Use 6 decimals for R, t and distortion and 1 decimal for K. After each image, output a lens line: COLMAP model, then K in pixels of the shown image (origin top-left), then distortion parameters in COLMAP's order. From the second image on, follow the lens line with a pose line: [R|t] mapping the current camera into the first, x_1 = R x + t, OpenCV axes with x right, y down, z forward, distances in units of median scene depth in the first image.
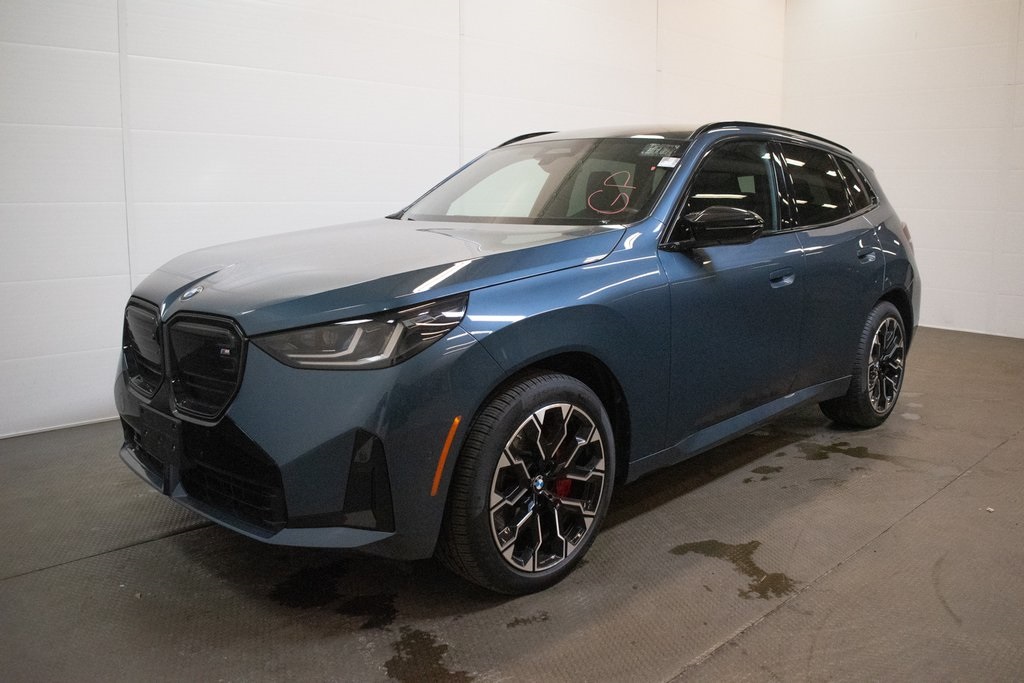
lens RADIAL K [[772.4, 0, 516.1], [0, 772.4, 337.0], [0, 0, 1]] dist [-0.073546, -0.003548]
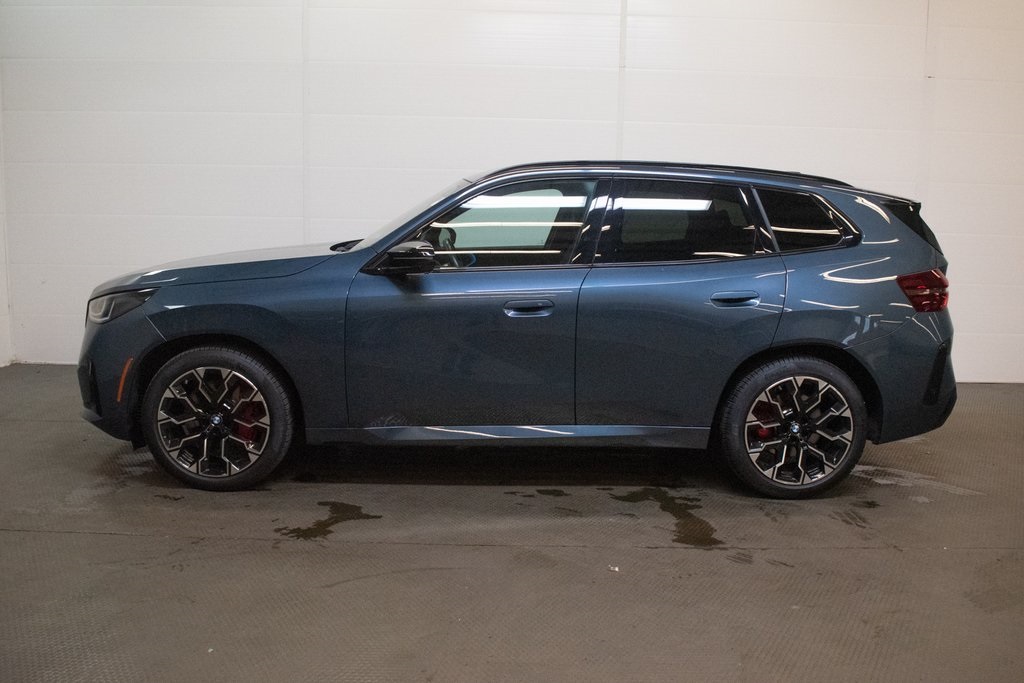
lens RADIAL K [[899.4, 0, 512.6], [0, 899.4, 344.2], [0, 0, 1]] dist [-0.018161, -0.004474]
pose [[0.684783, 0.107948, -0.720708, 1.679447], [-0.117575, 0.992377, 0.036925, -0.089490], [0.719200, 0.059452, 0.692255, 0.191287]]
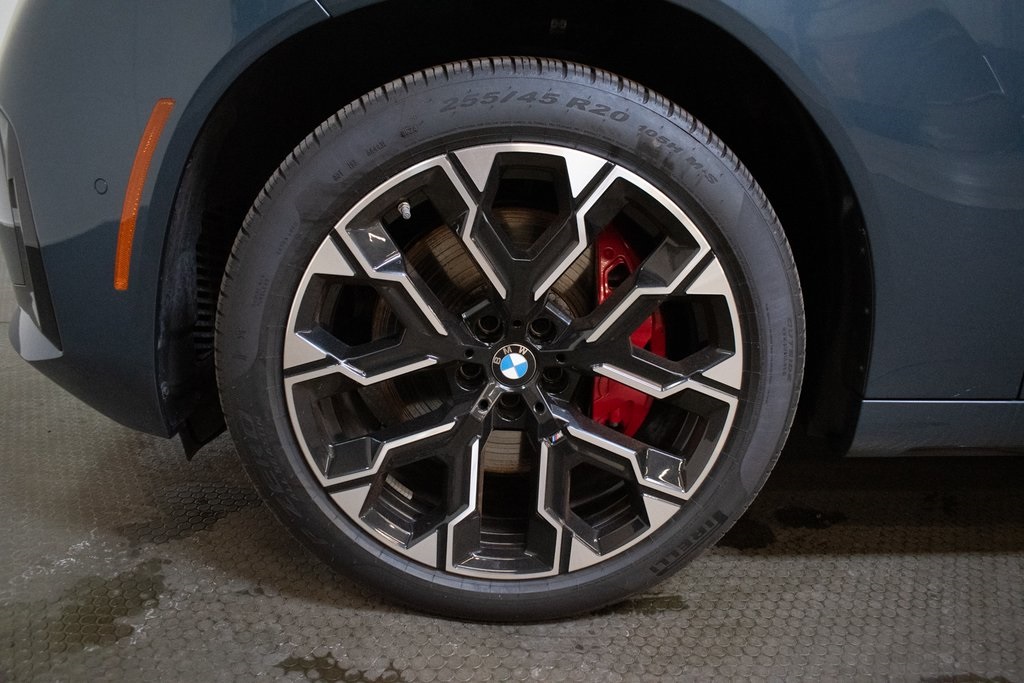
lens RADIAL K [[772.4, 0, 512.8], [0, 772.4, 341.3], [0, 0, 1]] dist [-0.073546, -0.003548]
pose [[0.727788, 0.214842, -0.651281, 0.279423], [-0.138371, 0.976134, 0.167377, 0.114586], [0.671698, -0.031696, 0.740147, 0.715559]]
